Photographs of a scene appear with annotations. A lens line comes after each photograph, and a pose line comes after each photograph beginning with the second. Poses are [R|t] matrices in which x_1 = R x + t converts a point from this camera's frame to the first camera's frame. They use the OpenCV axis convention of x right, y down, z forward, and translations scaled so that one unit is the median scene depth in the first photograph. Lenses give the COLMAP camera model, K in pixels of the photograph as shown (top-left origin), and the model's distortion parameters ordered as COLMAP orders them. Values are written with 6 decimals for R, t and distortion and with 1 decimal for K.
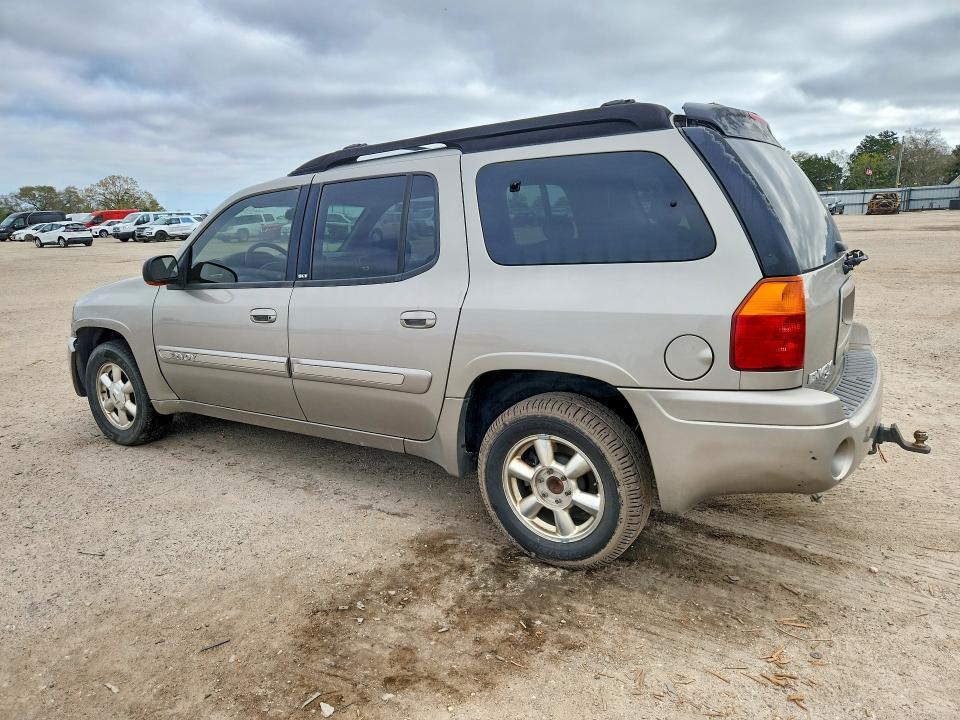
lens RADIAL K [[654.8, 0, 483.8], [0, 654.8, 367.9], [0, 0, 1]] dist [0.030675, -0.019685]
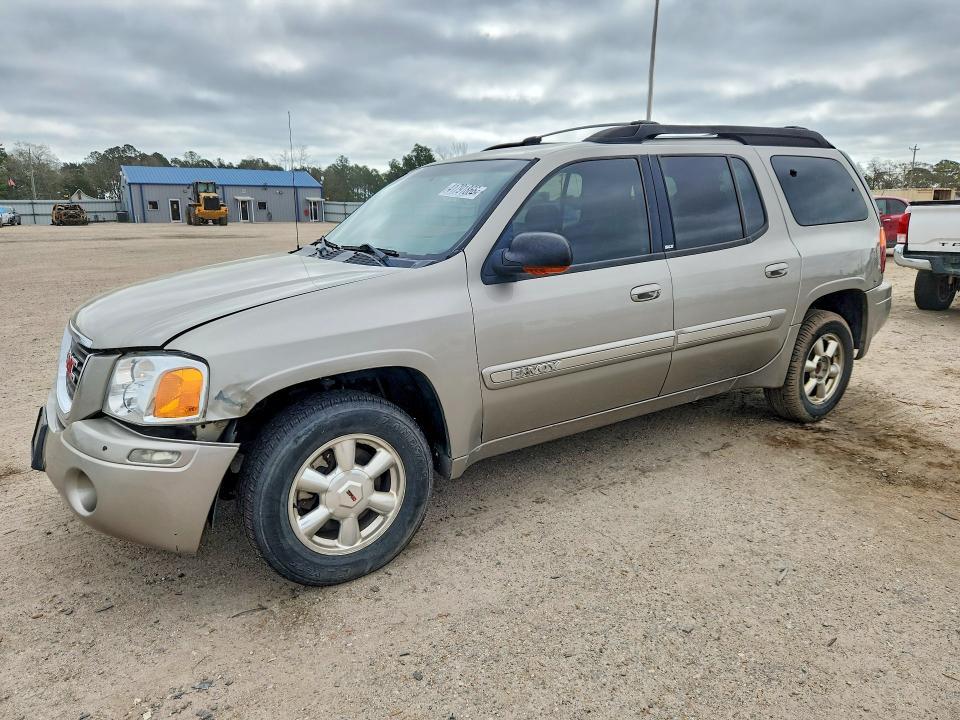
lens RADIAL K [[654.8, 0, 476.1], [0, 654.8, 355.4], [0, 0, 1]] dist [0.030675, -0.019685]
pose [[0.395459, -0.172810, 0.902081, -1.566346], [0.207195, 0.973609, 0.095681, -0.161601], [-0.894809, 0.149069, 0.420827, 1.031780]]
